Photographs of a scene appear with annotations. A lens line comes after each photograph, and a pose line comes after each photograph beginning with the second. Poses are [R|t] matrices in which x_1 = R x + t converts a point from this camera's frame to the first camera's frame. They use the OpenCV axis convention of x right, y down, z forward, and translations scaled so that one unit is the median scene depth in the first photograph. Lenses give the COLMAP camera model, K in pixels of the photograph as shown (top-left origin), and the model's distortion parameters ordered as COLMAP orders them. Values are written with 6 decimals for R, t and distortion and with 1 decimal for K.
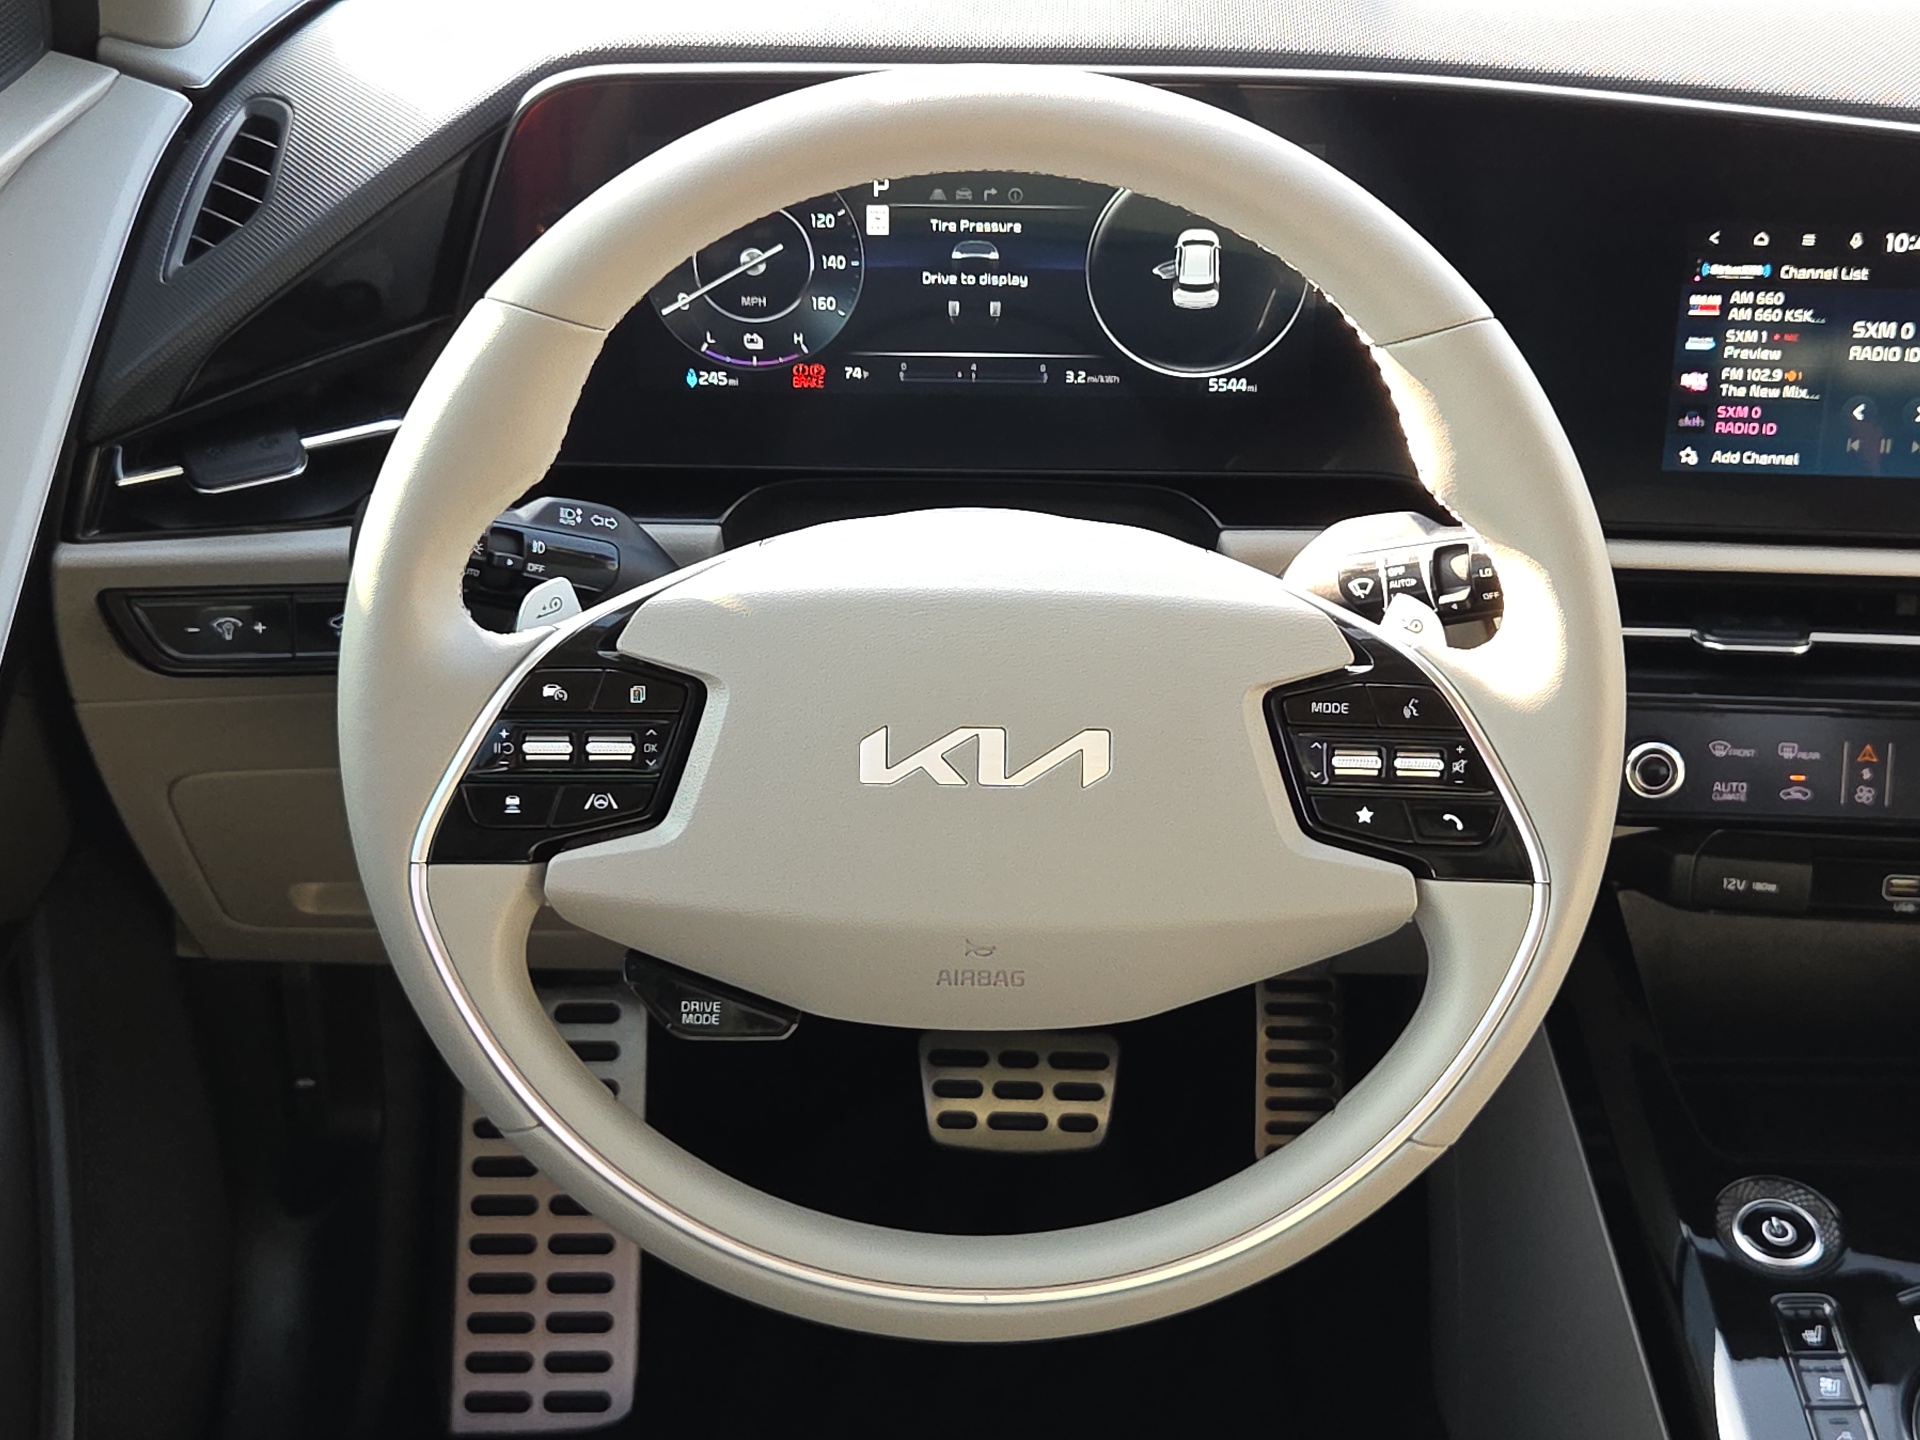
lens RADIAL K [[2870.1, 0, 982.0], [0, 2870.1, 666.0], [0, 0, 1]] dist [0.097717, -0.215867]
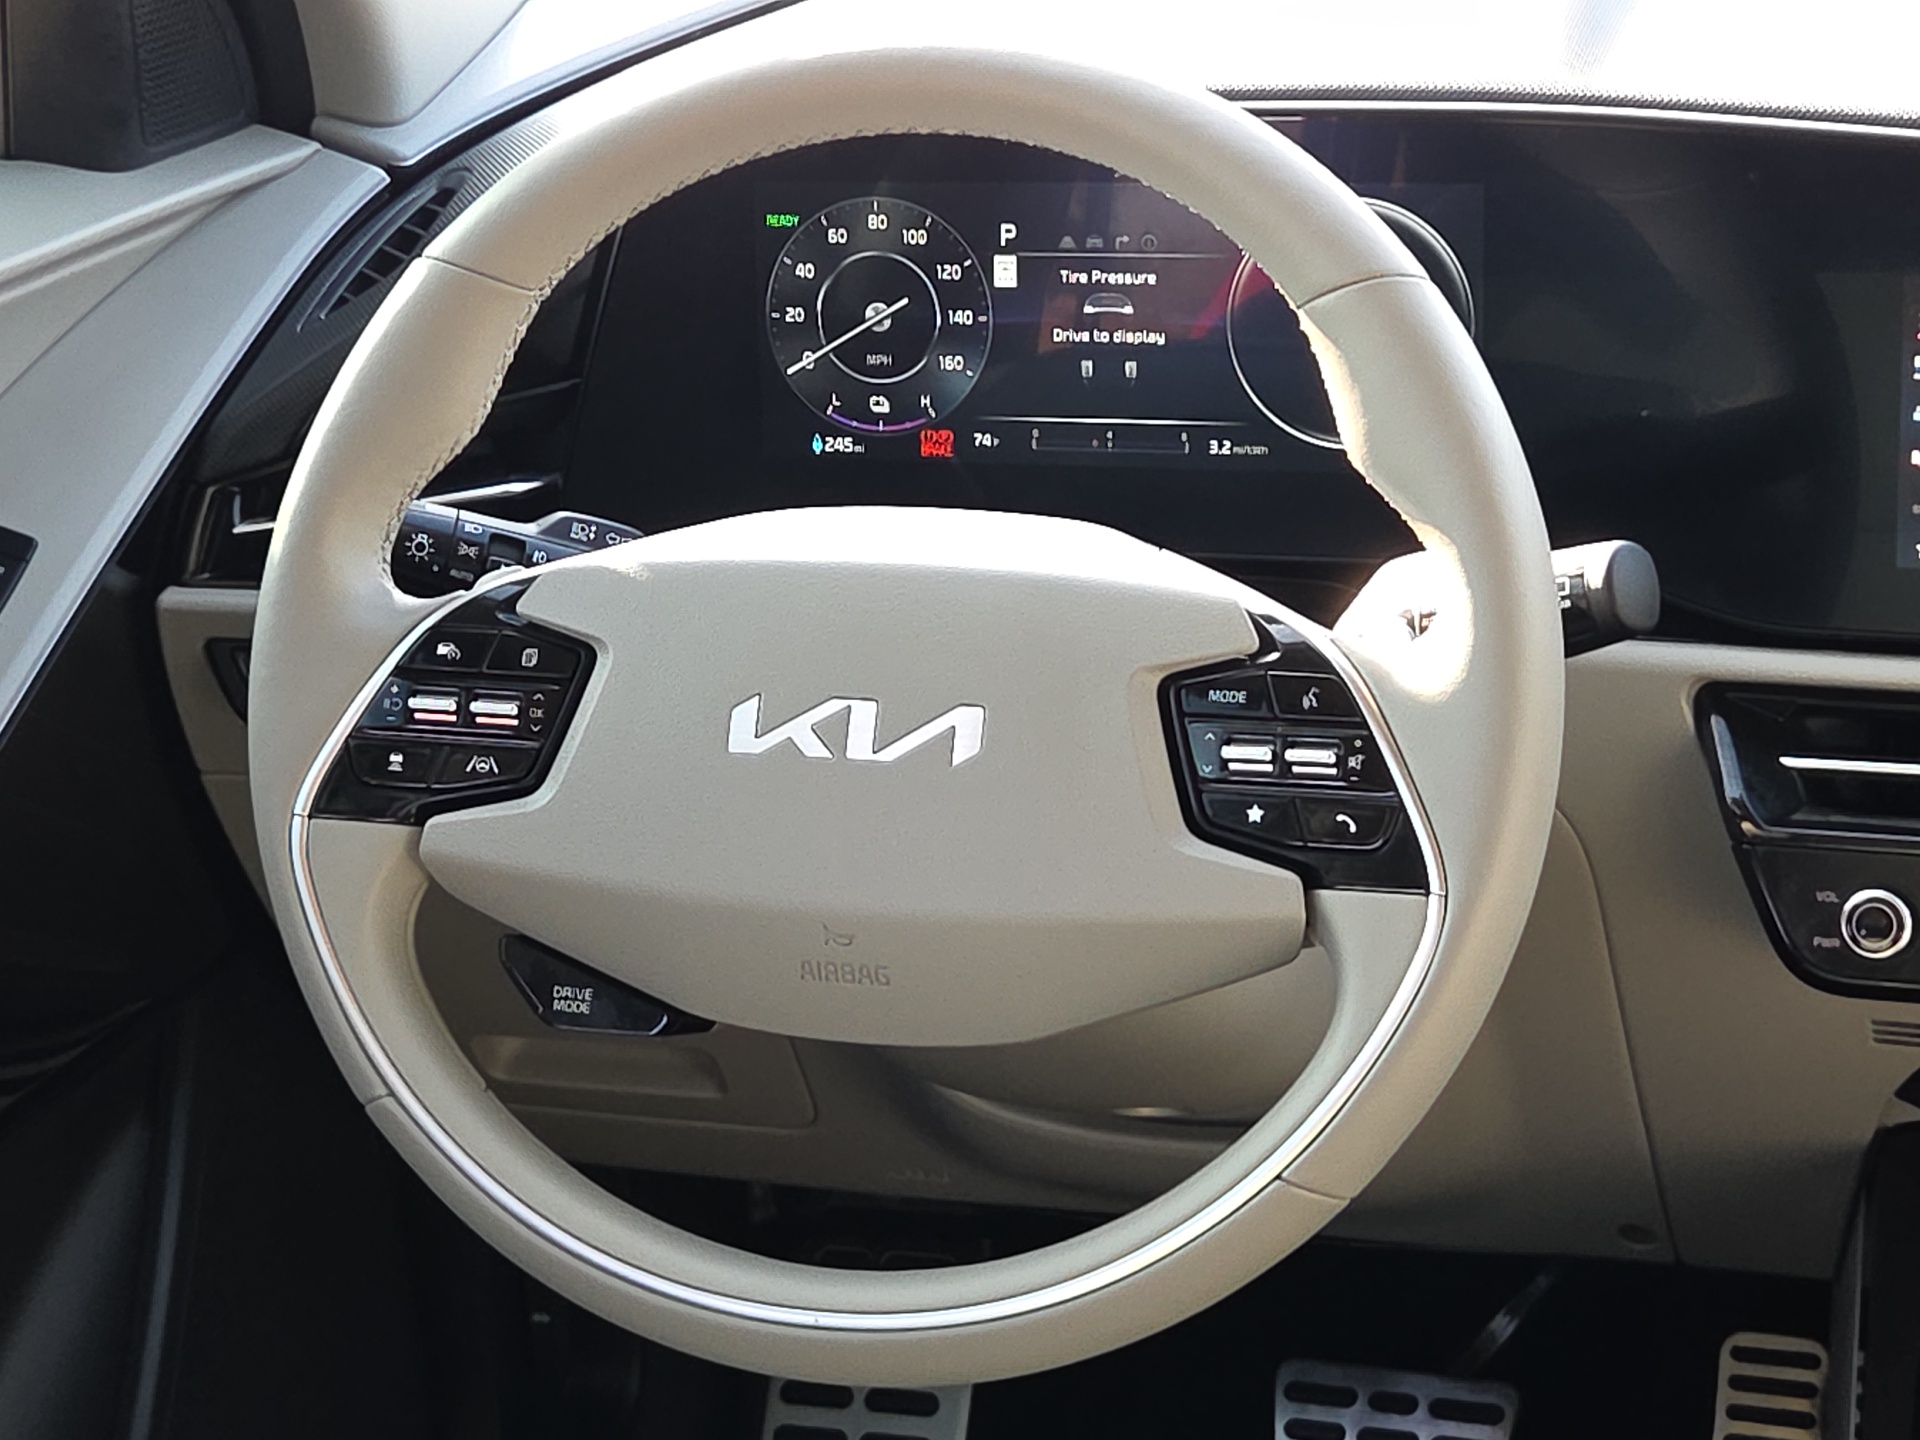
lens RADIAL K [[3812.2, 0, 959.7], [0, 3812.2, 655.2], [0, 0, 1]] dist [0.144636, -0.711640]
pose [[0.949846, 0.028415, -0.311426, 0.332209], [-0.080512, 0.984513, -0.155731, 0.156955], [0.302178, 0.172994, 0.937423, -0.129658]]
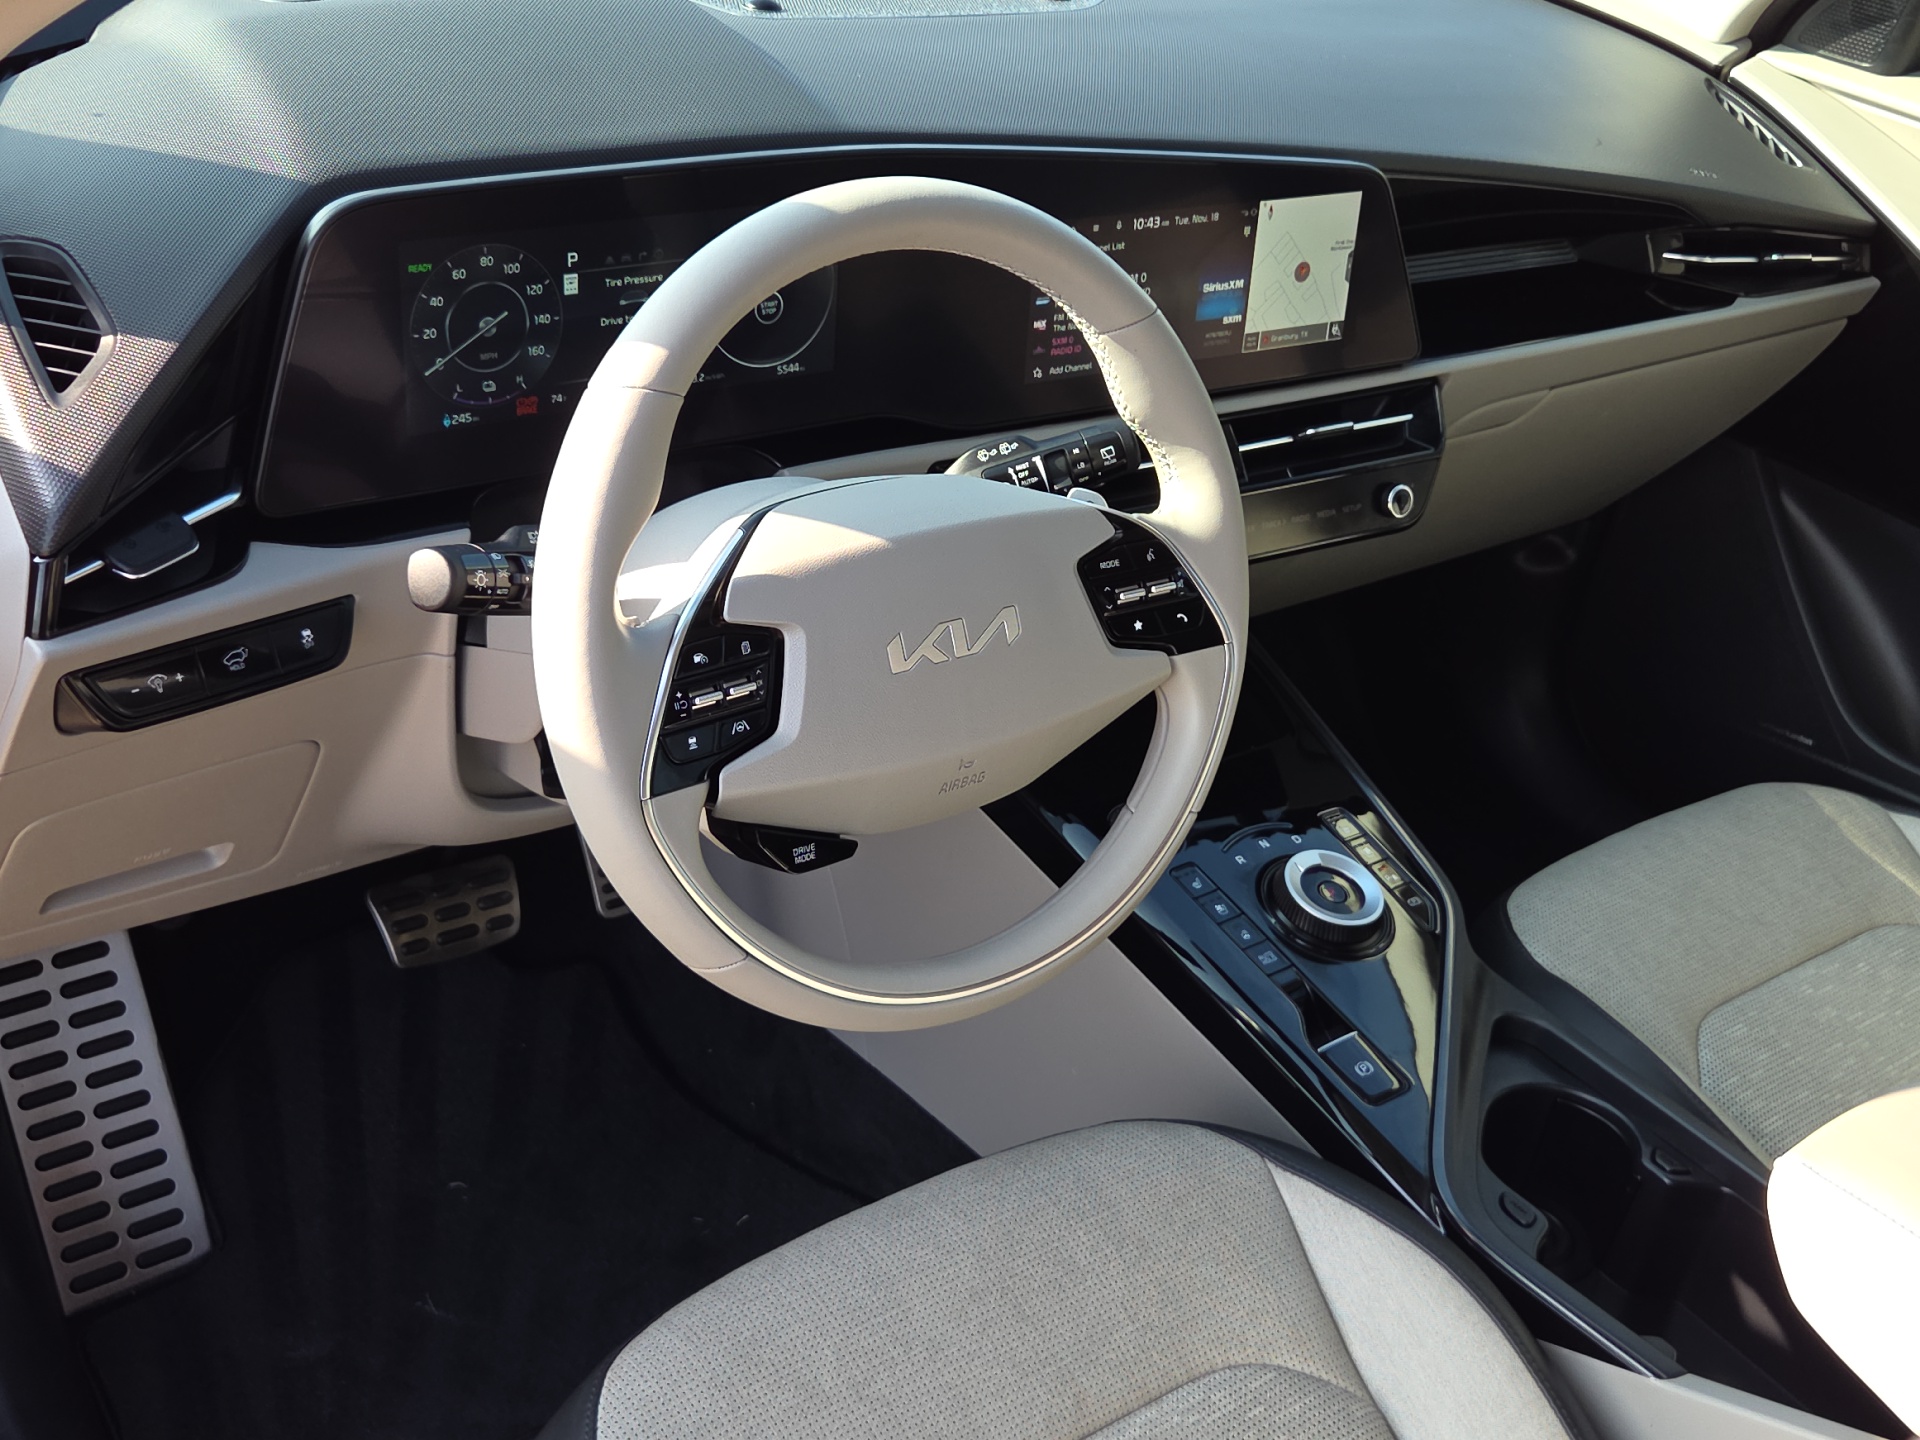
lens RADIAL K [[2235.1, 0, 960.0], [0, 2235.1, 720.0], [0, 0, 1]] dist [0.055637, -0.034420]
pose [[0.793962, -0.230935, 0.562399, -0.529767], [0.173427, 0.972643, 0.154557, -0.086082], [-0.582706, -0.025177, 0.812293, 0.027444]]
